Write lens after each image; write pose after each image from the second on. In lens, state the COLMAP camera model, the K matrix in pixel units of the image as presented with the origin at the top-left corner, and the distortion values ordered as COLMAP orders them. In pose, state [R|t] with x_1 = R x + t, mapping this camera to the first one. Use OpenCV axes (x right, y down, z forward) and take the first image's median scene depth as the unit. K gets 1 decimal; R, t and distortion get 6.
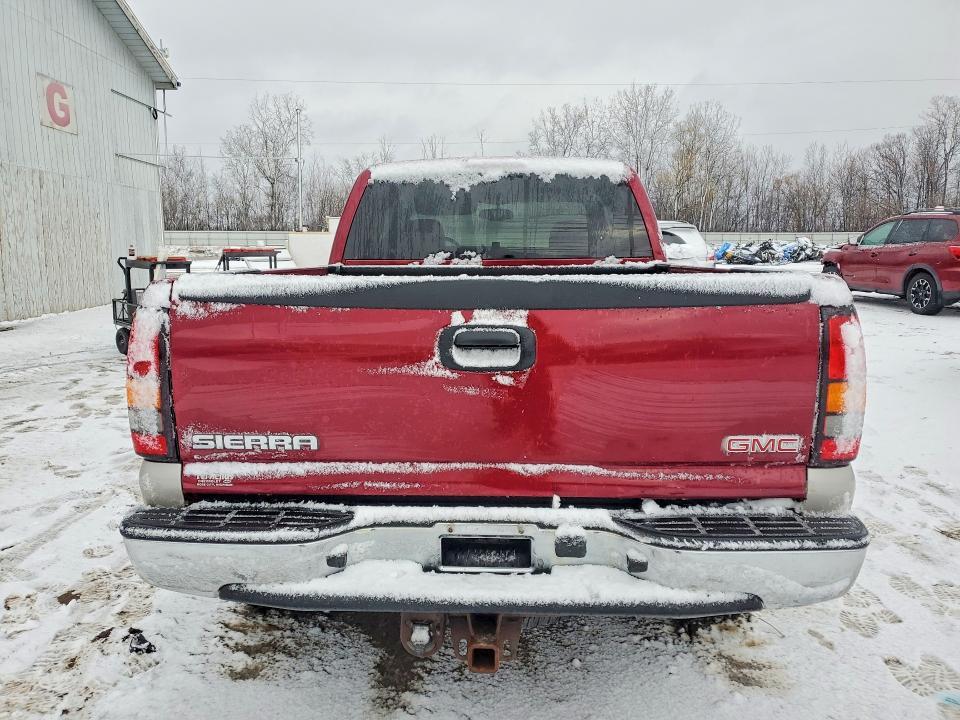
lens RADIAL K [[727.9, 0, 476.5], [0, 727.9, 370.9], [0, 0, 1]] dist [0.008156, 0.013026]
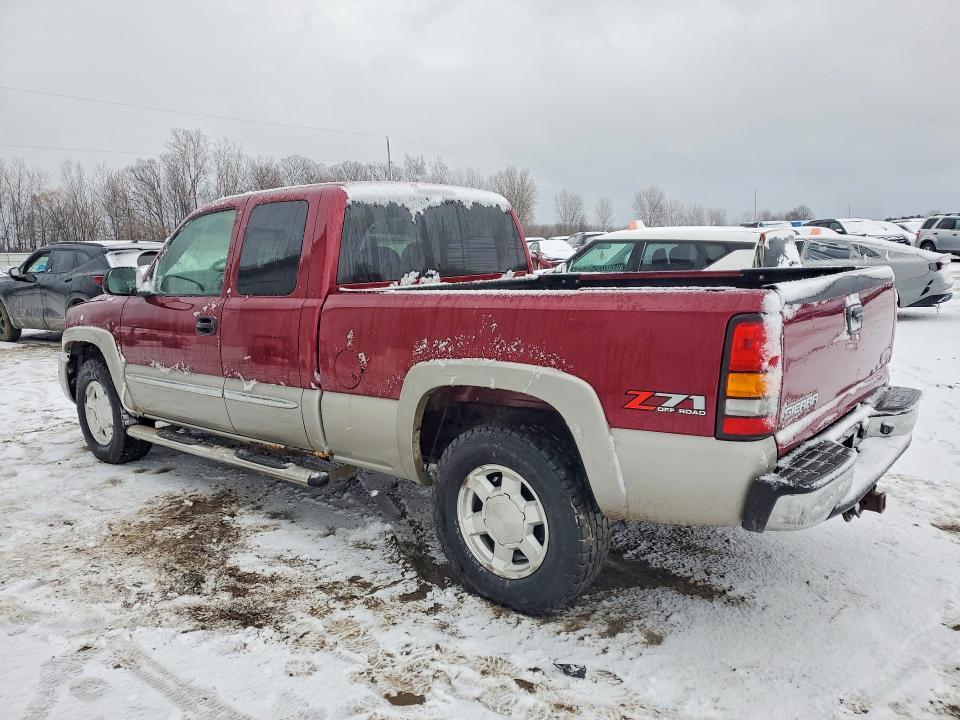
lens RADIAL K [[731.2, 0, 473.9], [0, 731.2, 359.9], [0, 0, 1]] dist [0.005569, 0.007863]
pose [[0.611047, -0.130388, 0.780782, -0.838150], [0.161788, 0.986091, 0.038057, -0.064714], [-0.774885, 0.103067, 0.623644, 0.292648]]
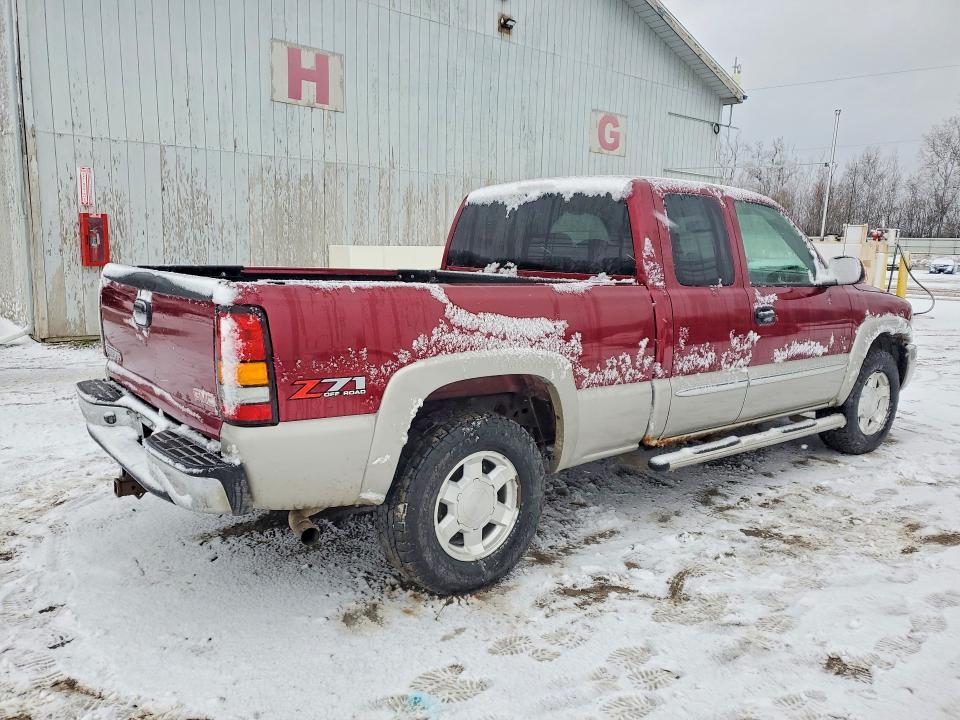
lens RADIAL K [[739.1, 0, 480.1], [0, 739.1, 378.1], [0, 0, 1]] dist [0.016965, 0.002630]
pose [[0.661903, 0.152089, -0.733998, 0.851490], [-0.153485, 0.985952, 0.065886, -0.054036], [0.733707, 0.069048, 0.675948, 0.188071]]
